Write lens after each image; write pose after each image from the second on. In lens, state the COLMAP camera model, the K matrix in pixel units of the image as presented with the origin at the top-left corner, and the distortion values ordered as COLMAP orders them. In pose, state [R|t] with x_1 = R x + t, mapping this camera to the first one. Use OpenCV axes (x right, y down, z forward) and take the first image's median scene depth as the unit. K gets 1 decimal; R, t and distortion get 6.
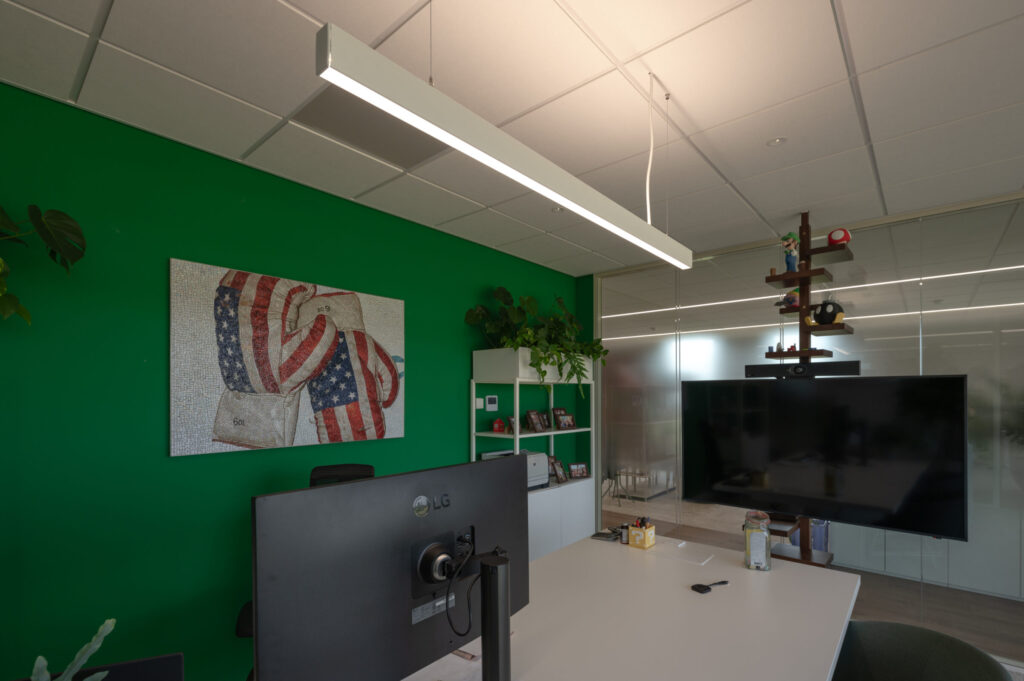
lens RADIAL K [[459.3, 0, 511.2], [0, 459.3, 391.1], [0, 0, 1]] dist [0.003786, 0.000041]
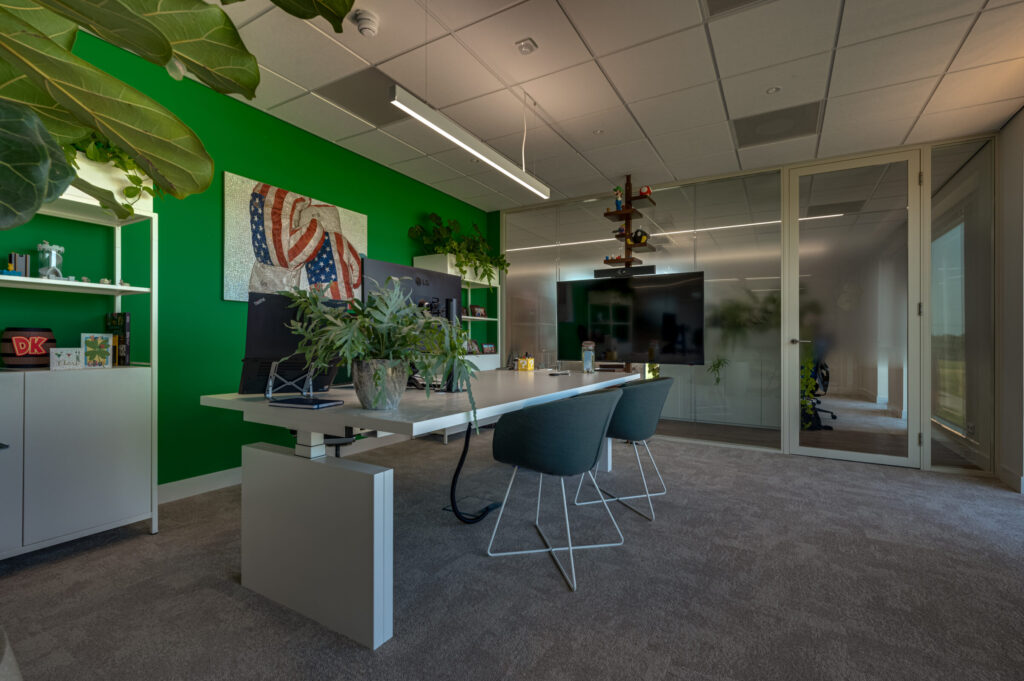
lens RADIAL K [[459.3, 0, 514.2], [0, 459.3, 343.5], [0, 0, 1]] dist [0.003786, 0.000041]
pose [[0.981597, 0.003486, 0.190935, -0.060701], [-0.002961, 0.999991, -0.003034, 0.221639], [-0.190944, 0.002412, 0.981598, -0.533018]]
